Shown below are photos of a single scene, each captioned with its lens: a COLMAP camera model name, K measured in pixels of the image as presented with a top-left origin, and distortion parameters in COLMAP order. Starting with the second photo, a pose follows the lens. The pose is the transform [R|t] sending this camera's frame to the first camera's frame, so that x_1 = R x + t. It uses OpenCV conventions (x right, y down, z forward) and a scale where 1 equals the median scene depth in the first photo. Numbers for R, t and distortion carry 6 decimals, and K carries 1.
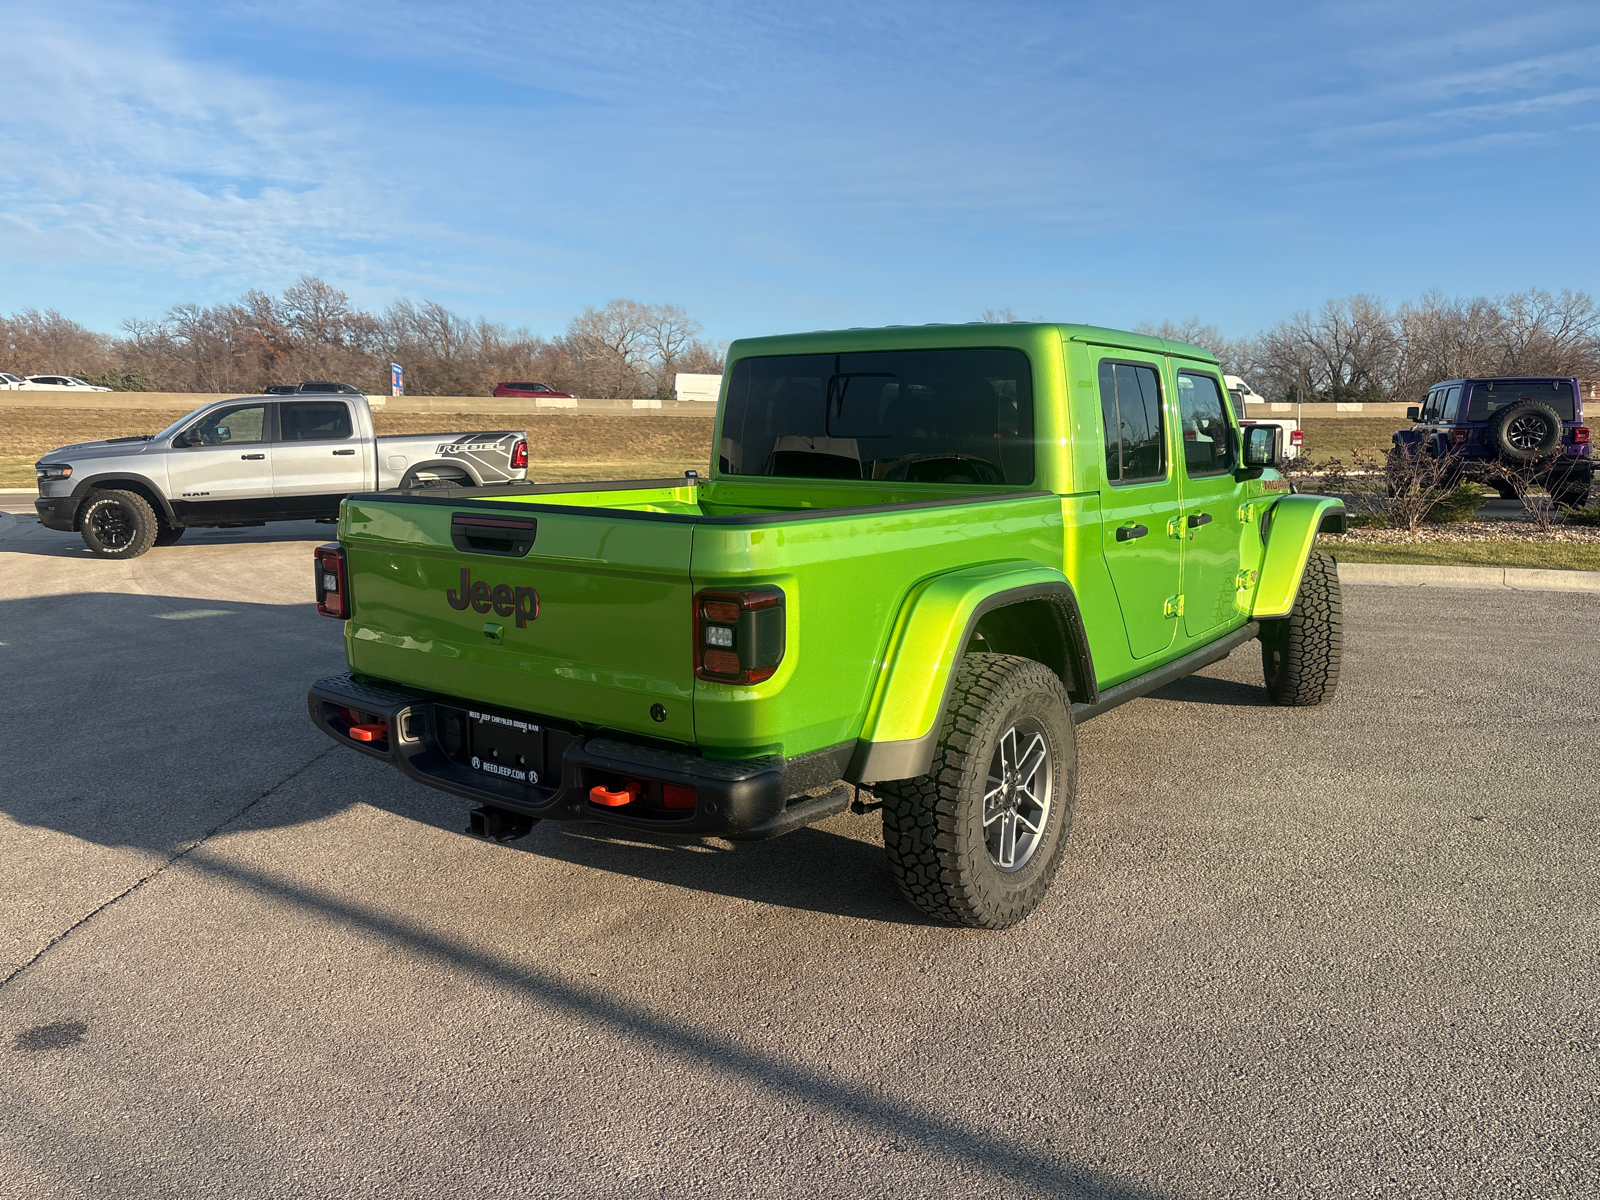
lens RADIAL K [[1232.2, 0, 816.6], [0, 1232.2, 601.2], [0, 0, 1]] dist [0.058341, -0.063213]
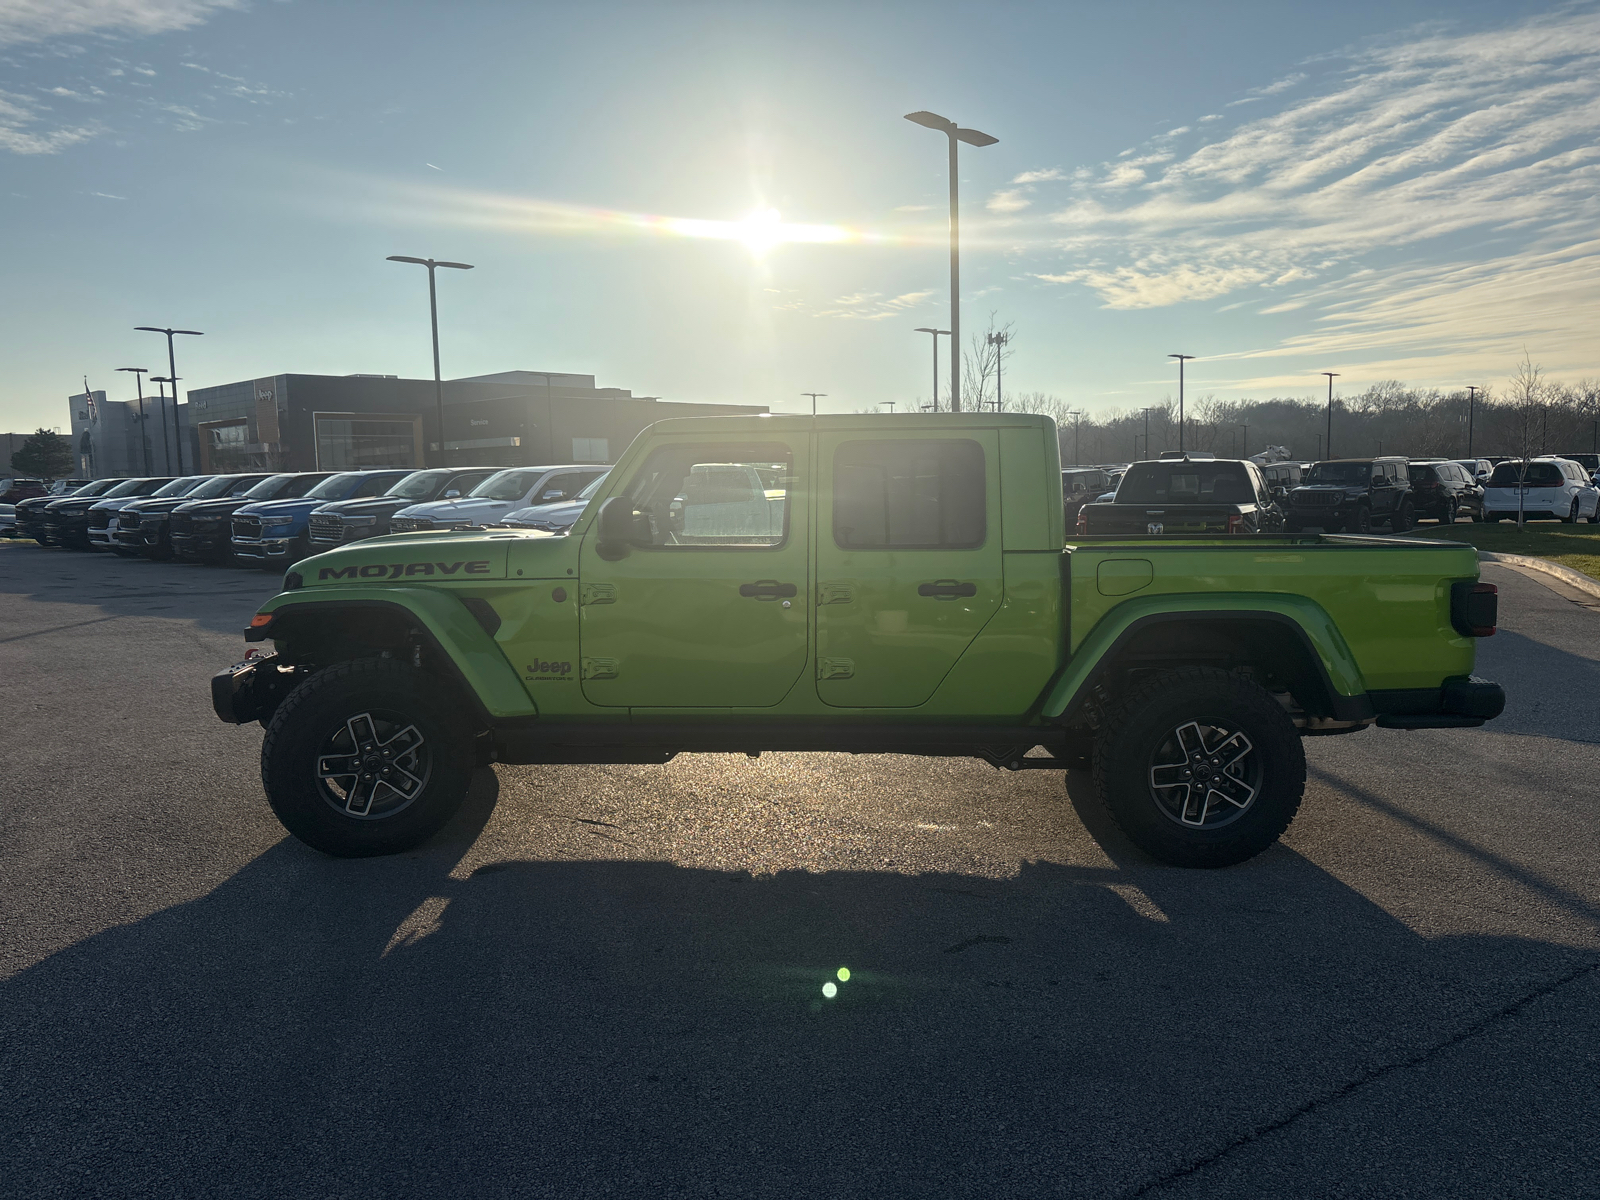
lens RADIAL K [[1231.1, 0, 800.0], [0, 1231.1, 600.0], [0, 0, 1]] dist [0.071464, -0.056544]
pose [[-0.607186, -0.065577, 0.791849, -0.917168], [0.117763, 0.978155, 0.171305, -0.314420], [-0.785784, 0.197264, -0.586200, 2.152615]]
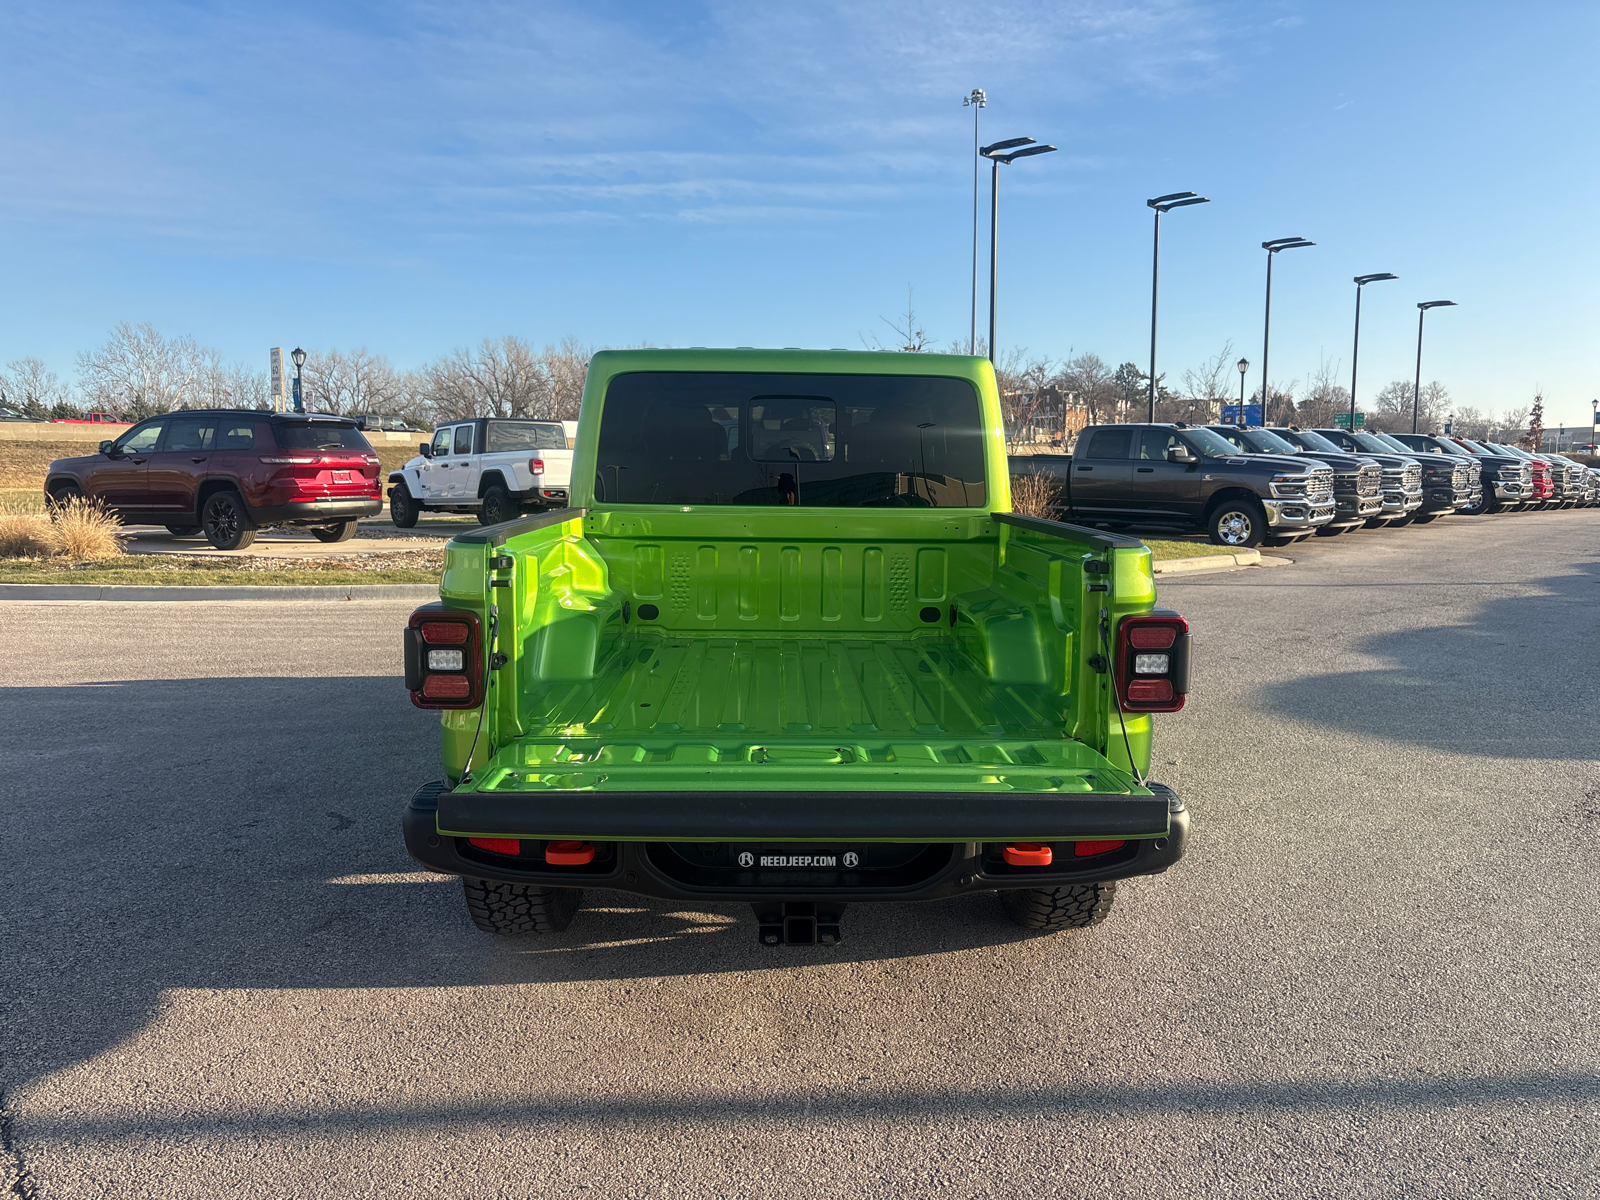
lens RADIAL K [[1227.4, 0, 792.5], [0, 1227.4, 590.4], [0, 0, 1]] dist [0.055475, -0.057645]
pose [[0.788330, -0.061280, 0.612193, -0.598188], [0.080937, 0.996709, -0.004454, -0.031940], [-0.609905, 0.053061, 0.790696, 0.272364]]
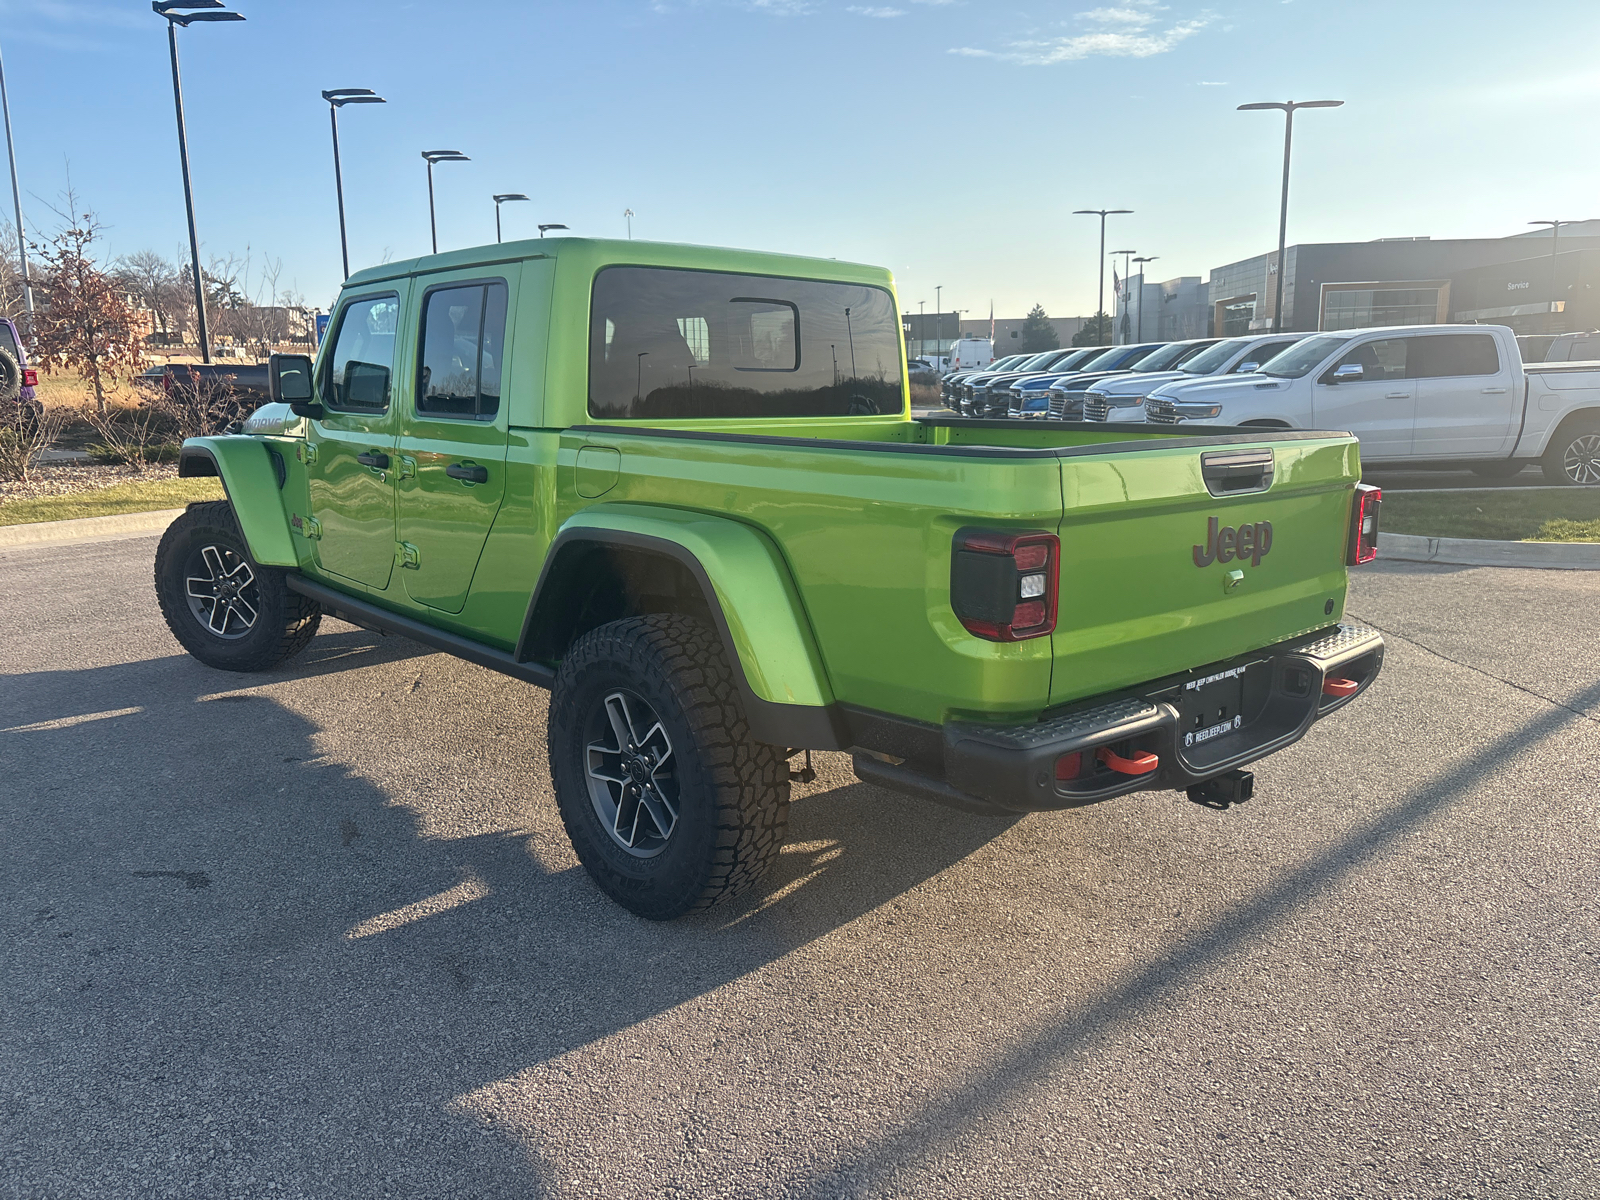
lens RADIAL K [[1229.7, 0, 777.1], [0, 1229.7, 595.8], [0, 0, 1]] dist [0.057143, -0.061863]
pose [[0.189886, -0.174207, 0.966227, -0.945061], [0.137117, 0.979193, 0.149598, -0.114209], [-0.972184, 0.104079, 0.209822, 0.887769]]
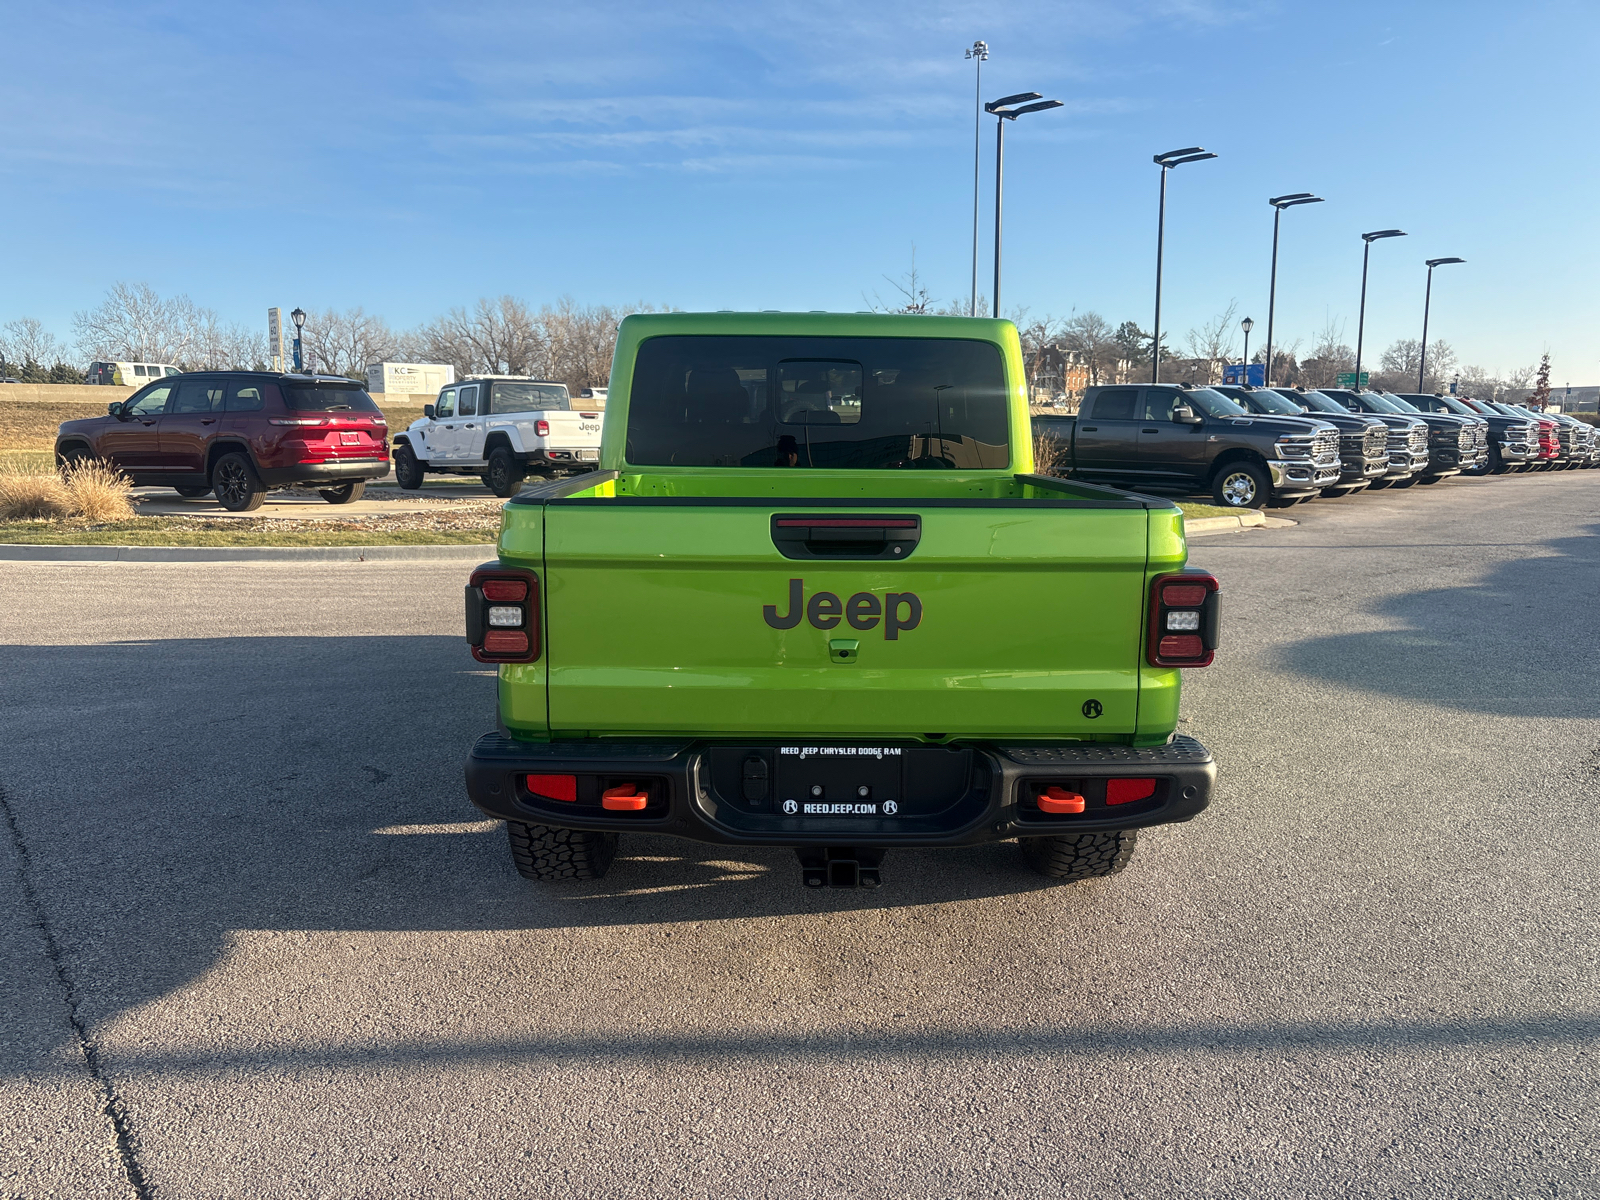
lens RADIAL K [[1229.7, 0, 777.1], [0, 1229.7, 595.8], [0, 0, 1]] dist [0.057143, -0.061863]
pose [[0.794025, -0.082403, 0.602274, -0.635169], [0.080653, 0.996291, 0.029981, -0.032568], [-0.602510, 0.024769, 0.797727, 0.266889]]
